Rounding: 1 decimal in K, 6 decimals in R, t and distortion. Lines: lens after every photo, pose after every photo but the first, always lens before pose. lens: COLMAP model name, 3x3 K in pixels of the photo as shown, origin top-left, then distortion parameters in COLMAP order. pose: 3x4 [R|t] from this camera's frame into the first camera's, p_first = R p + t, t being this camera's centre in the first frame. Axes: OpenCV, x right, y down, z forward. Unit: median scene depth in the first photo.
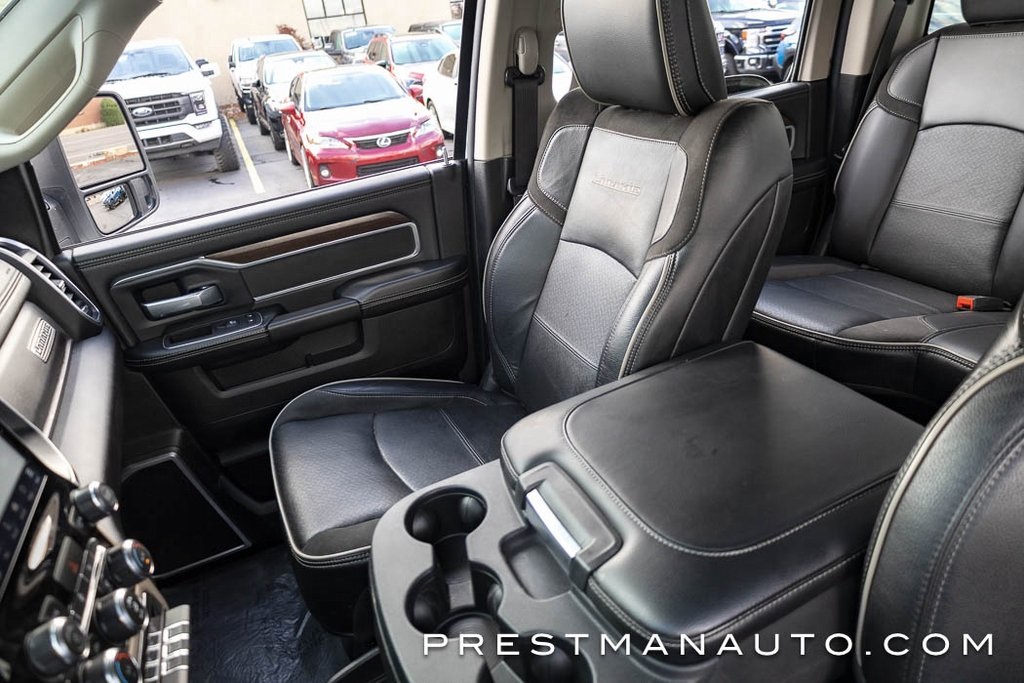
lens RADIAL K [[647.8, 0, 512.0], [0, 647.8, 341.5], [0, 0, 1]] dist [0.002870, 0.000569]
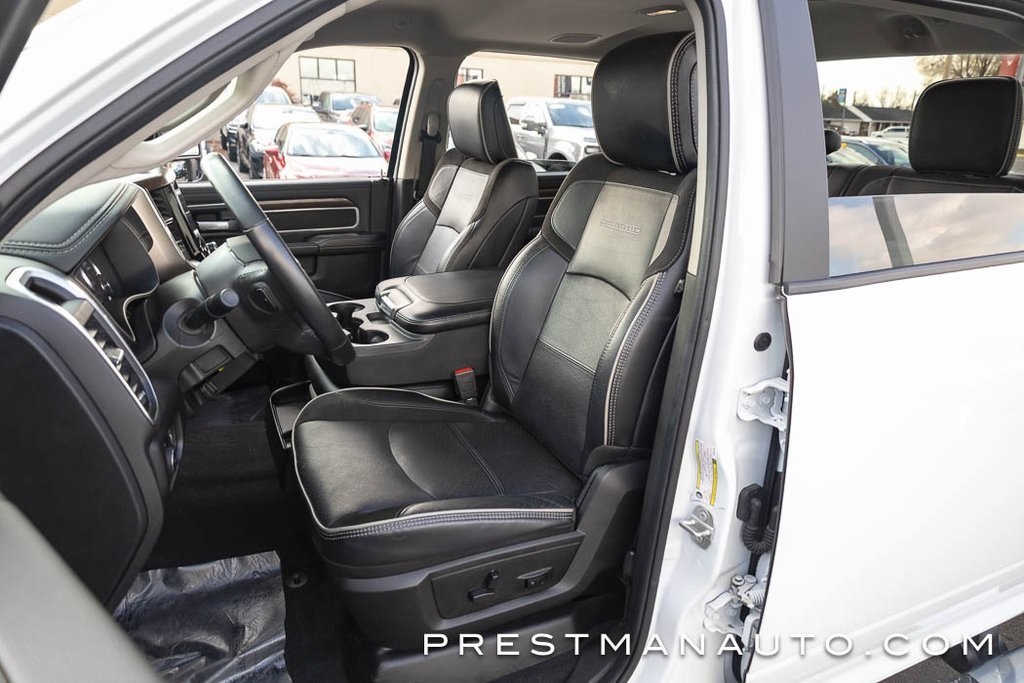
lens RADIAL K [[647.8, 0, 512.0], [0, 647.8, 341.5], [0, 0, 1]] dist [0.002870, 0.000569]
pose [[0.987251, 0.140634, 0.074552, 0.176100], [-0.130708, 0.983571, -0.124510, 0.327330], [-0.090837, 0.113178, 0.989414, -0.704084]]
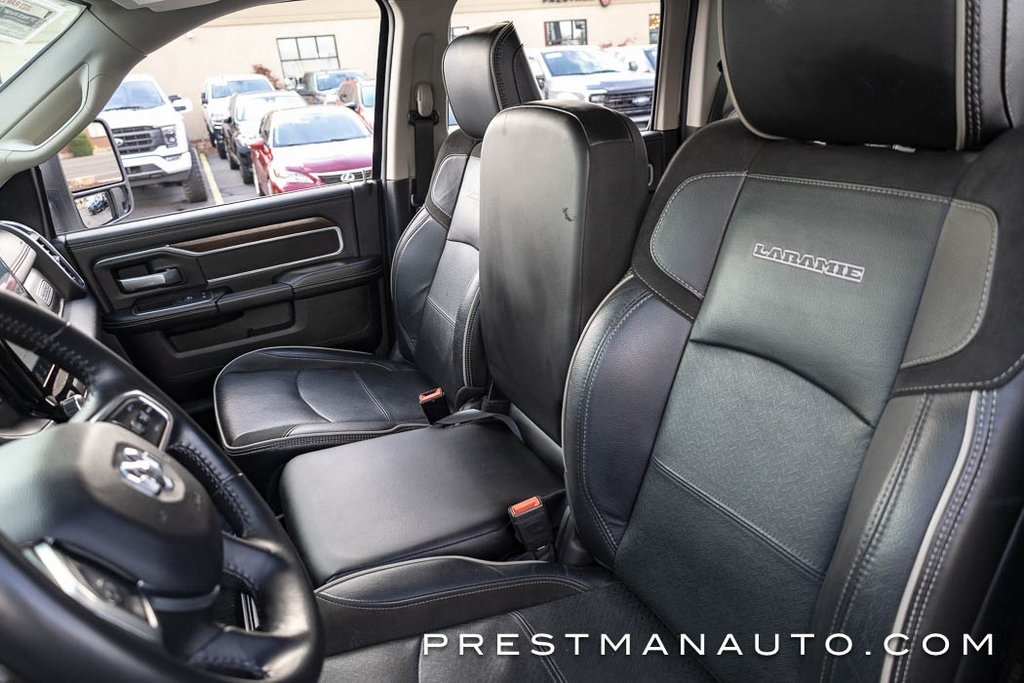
lens RADIAL K [[647.8, 0, 512.0], [0, 647.8, 341.5], [0, 0, 1]] dist [0.002870, 0.000569]
pose [[0.998683, 0.017669, 0.048171, 0.132040], [-0.014622, 0.997914, -0.062886, 0.116337], [-0.049181, 0.062098, 0.996858, -0.274462]]
